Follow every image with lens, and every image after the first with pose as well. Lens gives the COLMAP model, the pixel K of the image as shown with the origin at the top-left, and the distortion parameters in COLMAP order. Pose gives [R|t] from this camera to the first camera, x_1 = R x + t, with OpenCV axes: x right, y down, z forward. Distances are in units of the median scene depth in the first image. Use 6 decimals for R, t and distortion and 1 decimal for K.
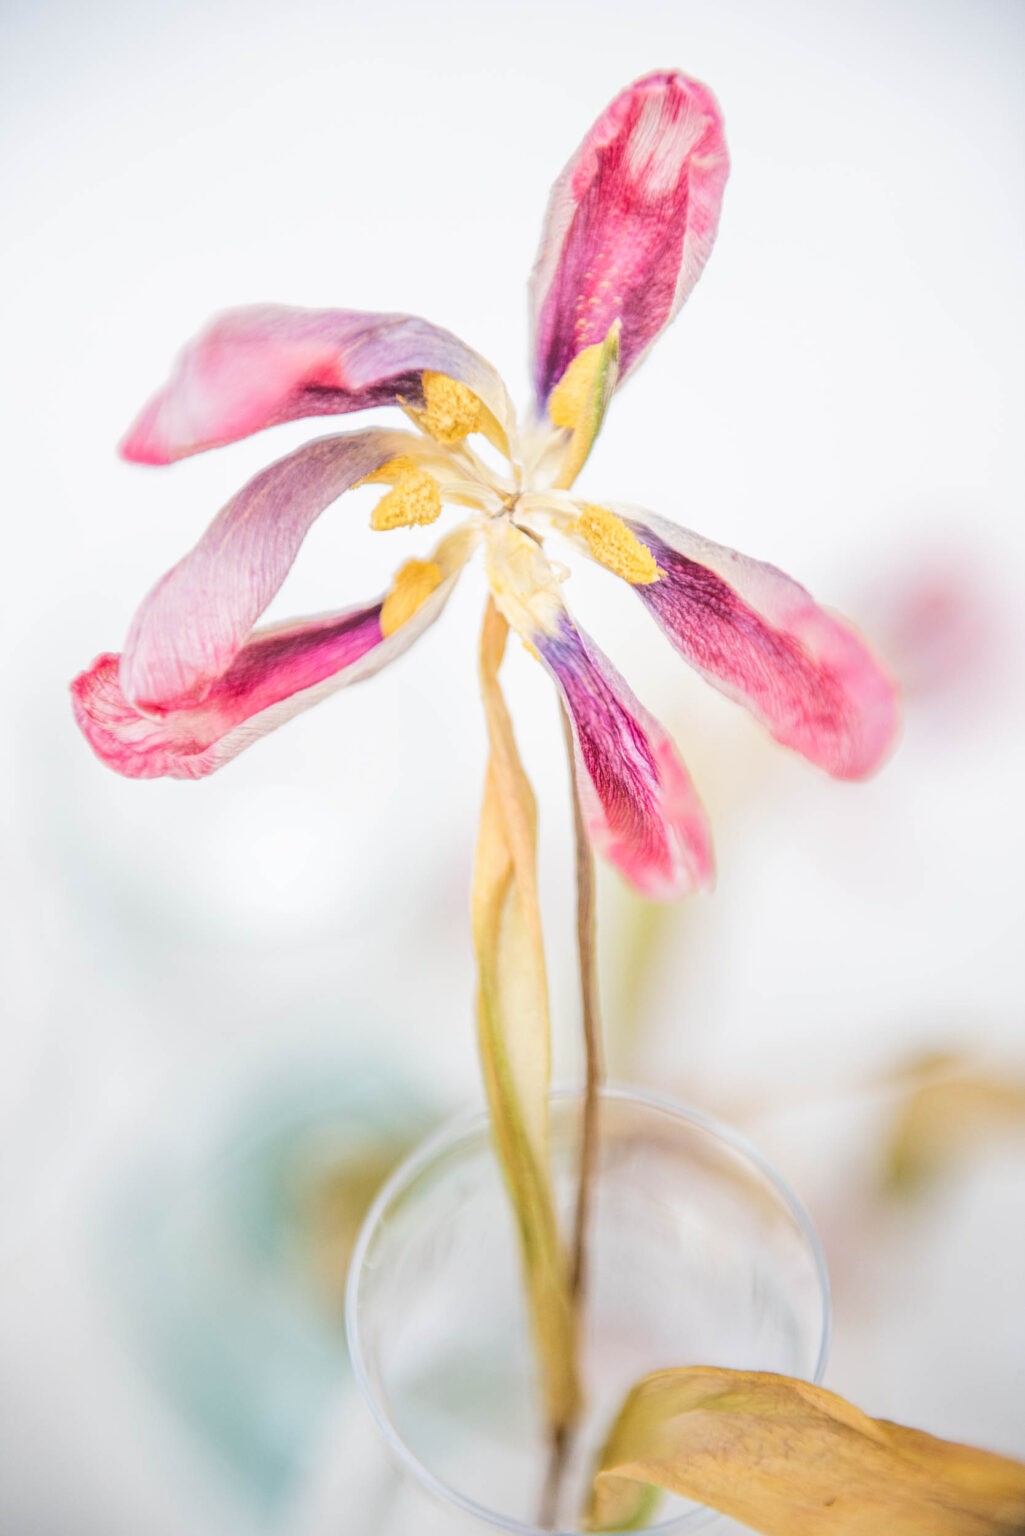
lens RADIAL K [[2678.2, 0, 508.5], [0, 2678.2, 782.5], [0, 0, 1]] dist [-0.061676, 0.000000]
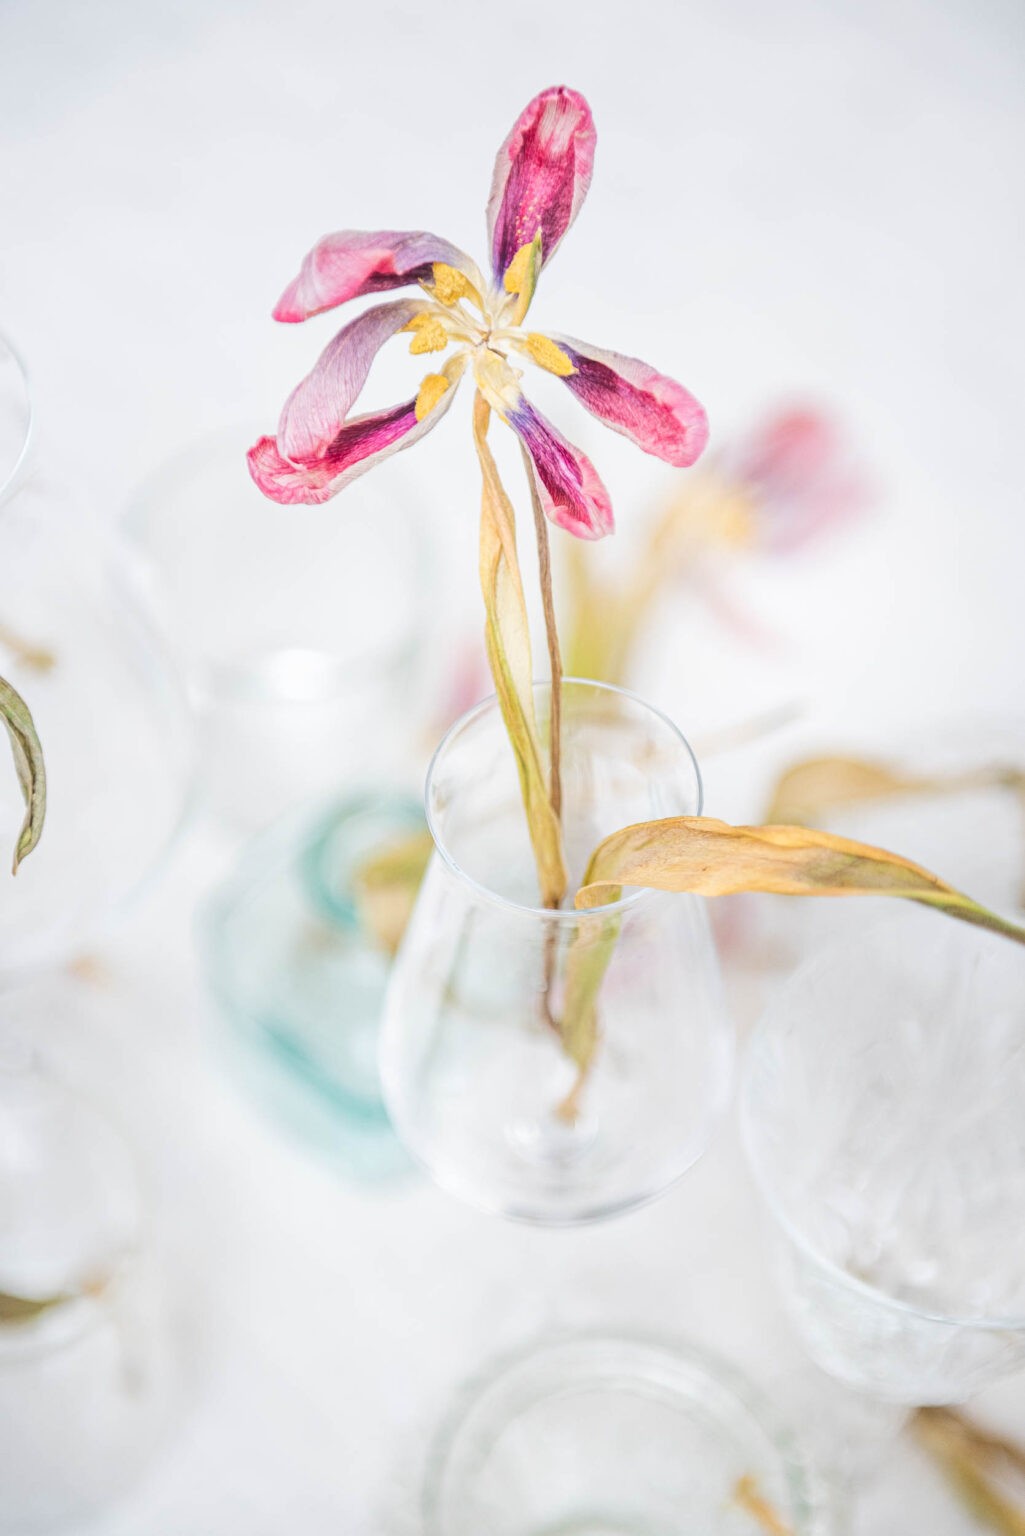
lens RADIAL K [[2678.2, 0, 517.9], [0, 2678.2, 754.2], [0, 0, 1]] dist [-0.061676, 0.000000]
pose [[0.997011, -0.072544, 0.026582, -0.045894], [0.072238, 0.997312, 0.012297, 0.151242], [-0.027402, -0.010340, 0.999571, -0.766989]]
